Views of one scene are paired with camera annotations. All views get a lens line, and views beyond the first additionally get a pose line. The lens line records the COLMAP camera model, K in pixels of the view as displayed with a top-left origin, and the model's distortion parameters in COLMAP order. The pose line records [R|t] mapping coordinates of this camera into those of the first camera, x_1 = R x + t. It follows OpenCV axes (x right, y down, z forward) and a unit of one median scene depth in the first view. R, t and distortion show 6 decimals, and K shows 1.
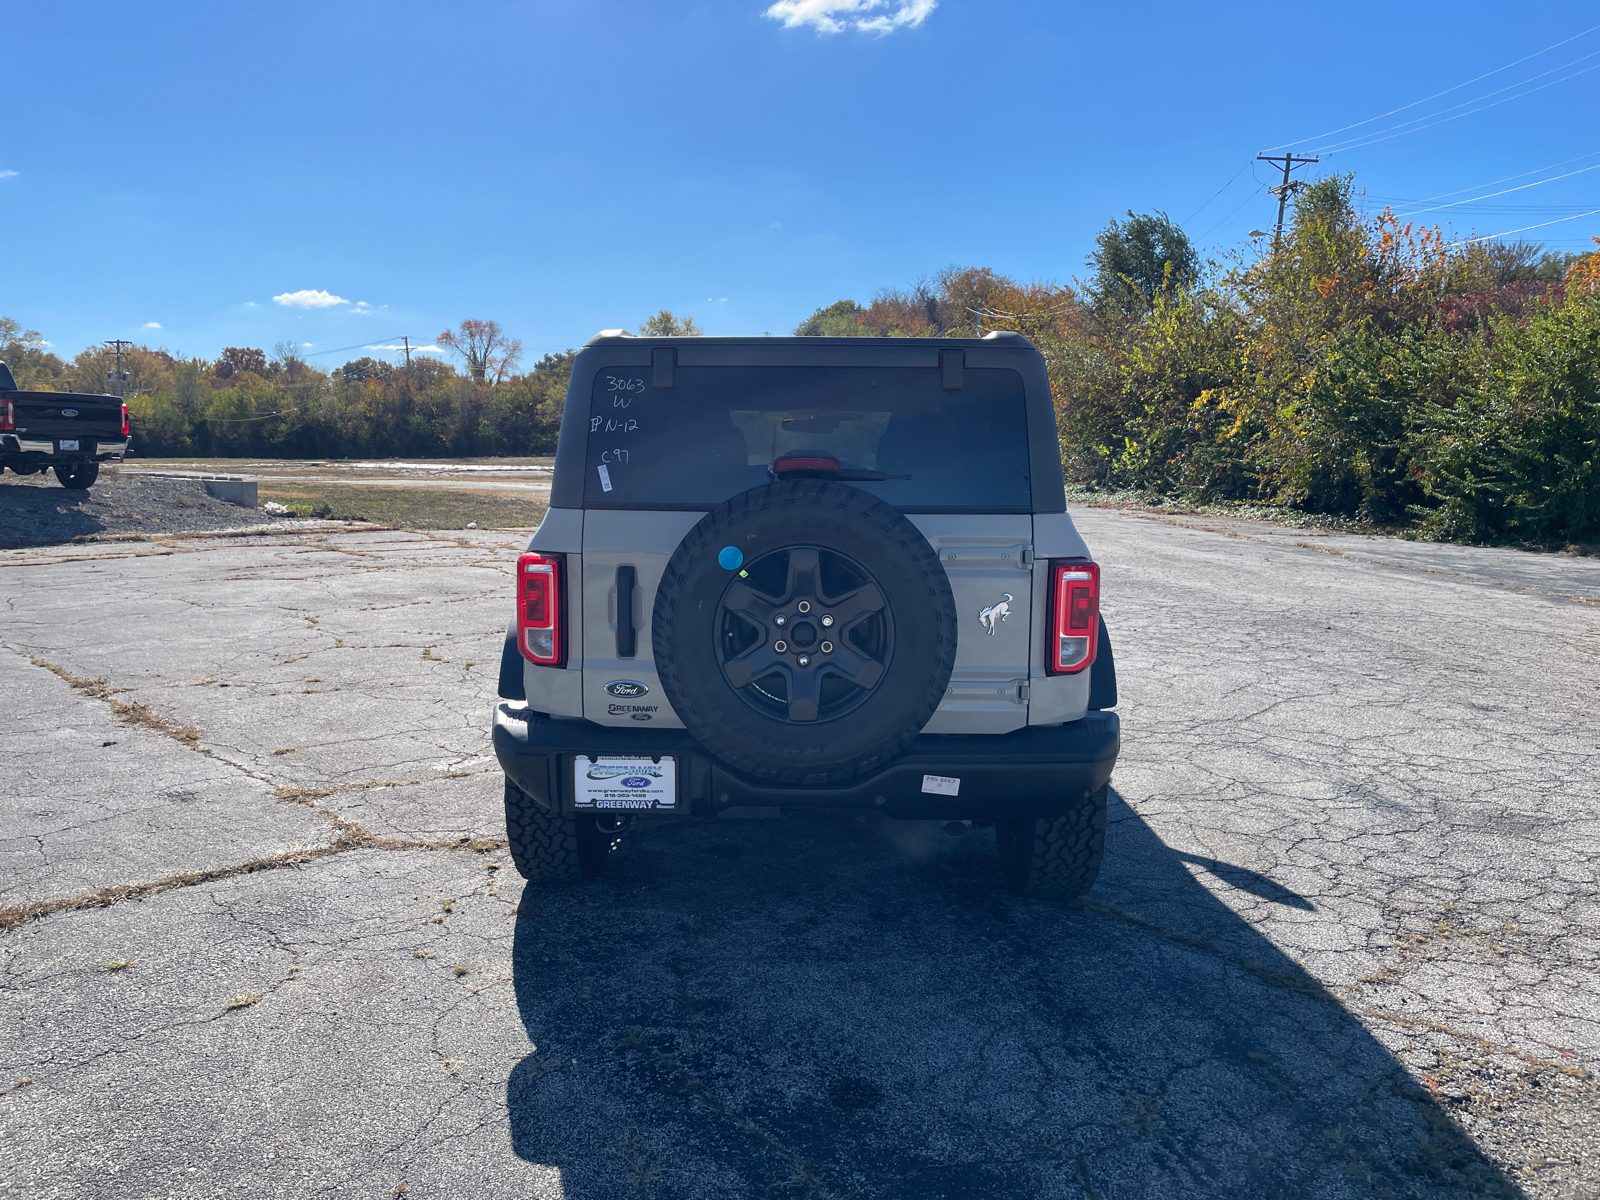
lens RADIAL K [[1209.0, 0, 781.3], [0, 1209.0, 590.5], [0, 0, 1]] dist [0.089291, -0.109378]
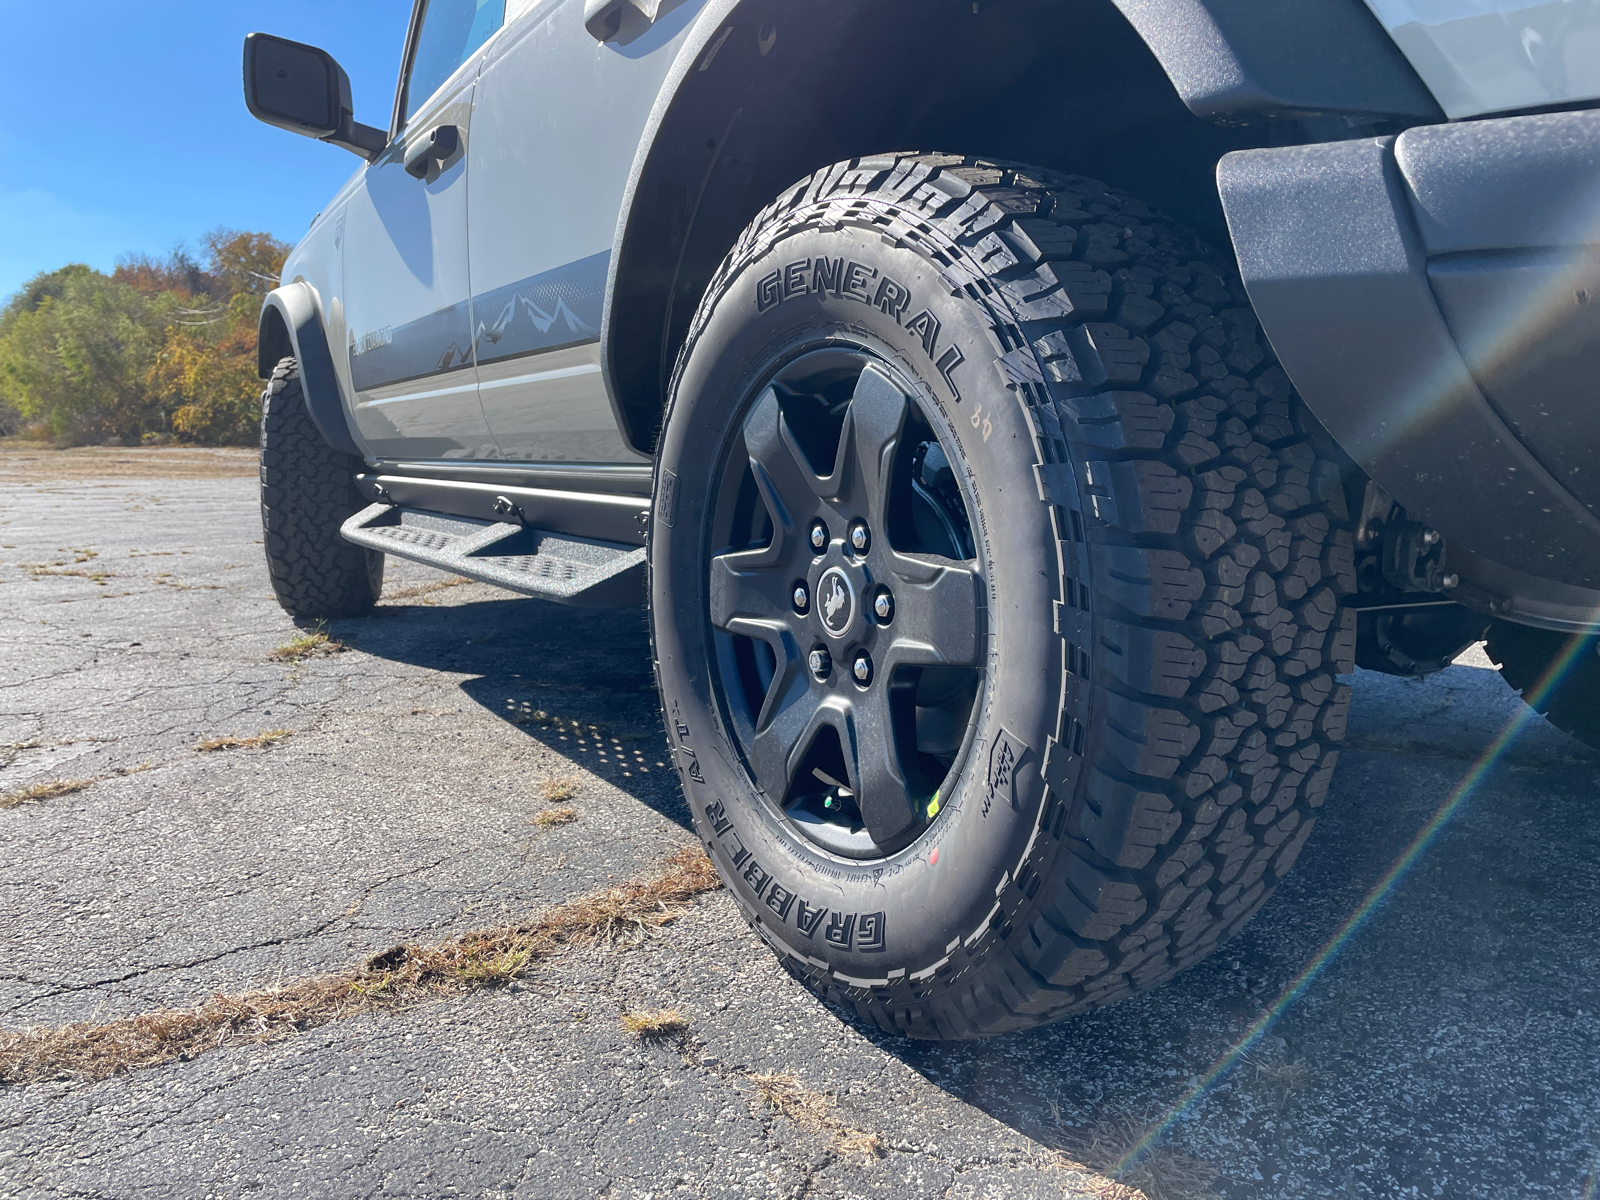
lens RADIAL K [[1209.0, 0, 769.0], [0, 1209.0, 581.8], [0, 0, 1]] dist [0.089291, -0.109378]
pose [[0.846922, -0.077190, 0.526084, -0.362411], [0.078303, 0.996725, 0.020189, 0.134634], [-0.525920, 0.024095, 0.850193, 0.798415]]
